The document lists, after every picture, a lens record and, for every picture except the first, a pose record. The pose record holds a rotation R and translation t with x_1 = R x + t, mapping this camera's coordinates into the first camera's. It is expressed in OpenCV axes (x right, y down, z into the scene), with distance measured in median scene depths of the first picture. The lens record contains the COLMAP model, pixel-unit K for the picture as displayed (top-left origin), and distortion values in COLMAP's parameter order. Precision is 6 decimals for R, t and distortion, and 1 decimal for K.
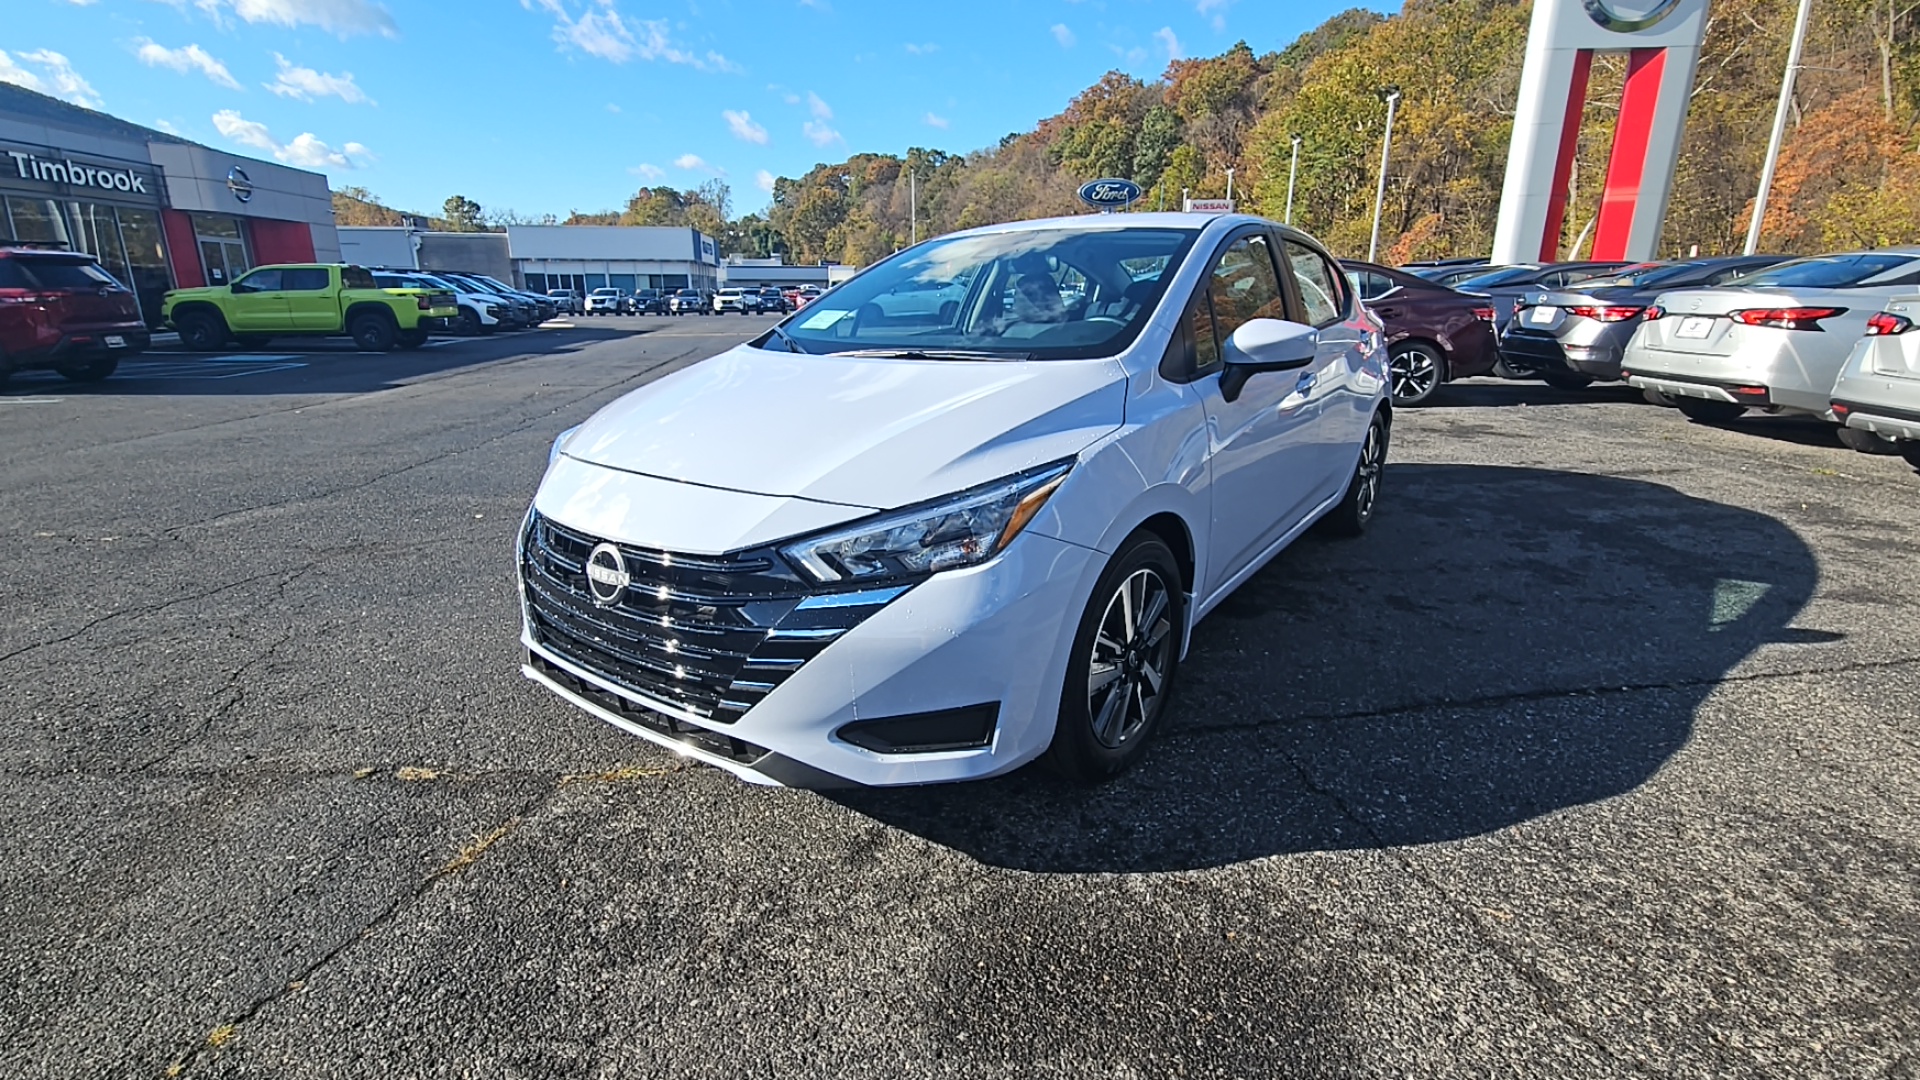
lens RADIAL K [[849.5, 0, 960.0], [0, 849.5, 540.0], [0, 0, 1]] dist [0.024144, -0.015991]
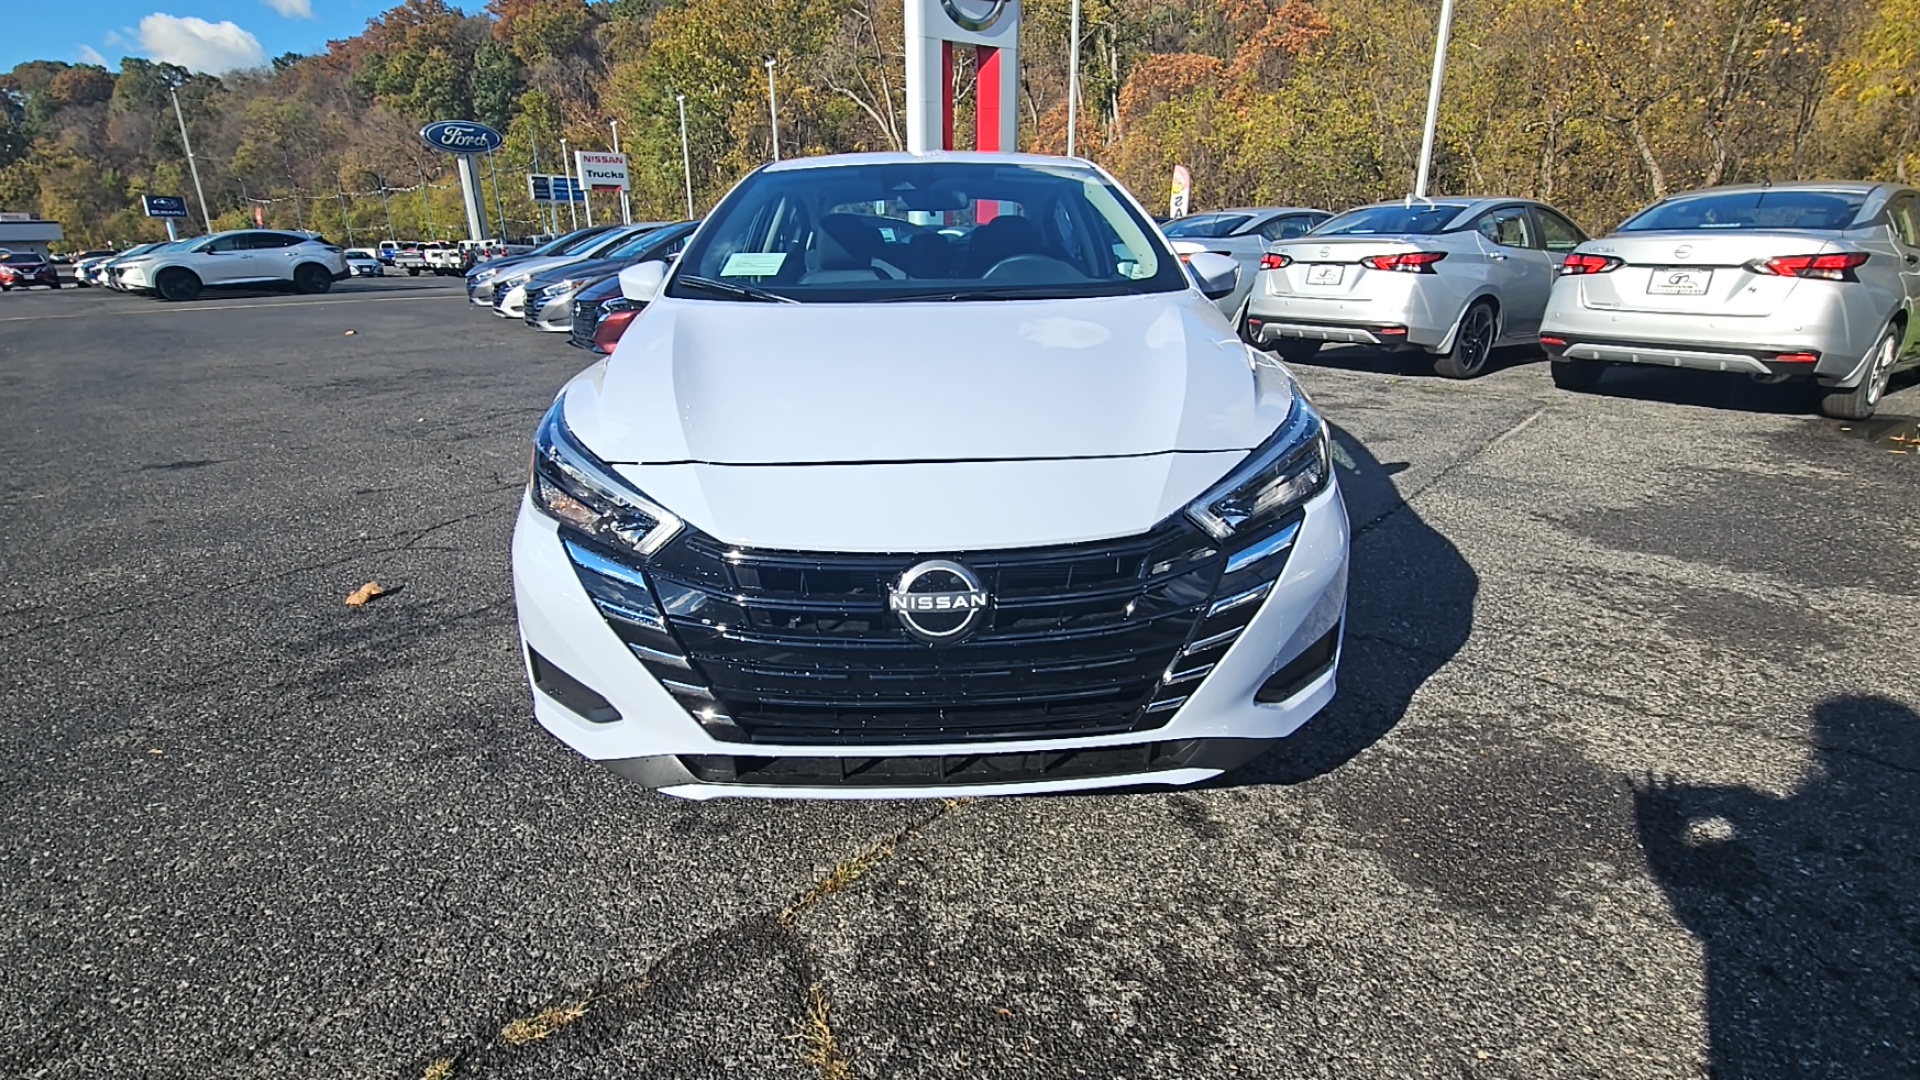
lens RADIAL K [[849.5, 0, 960.0], [0, 849.5, 540.0], [0, 0, 1]] dist [0.024144, -0.015991]
pose [[0.789211, -0.206112, 0.578502, -0.840766], [0.181677, 0.978192, 0.100666, -0.084558], [-0.586634, 0.025654, 0.809445, 0.406191]]
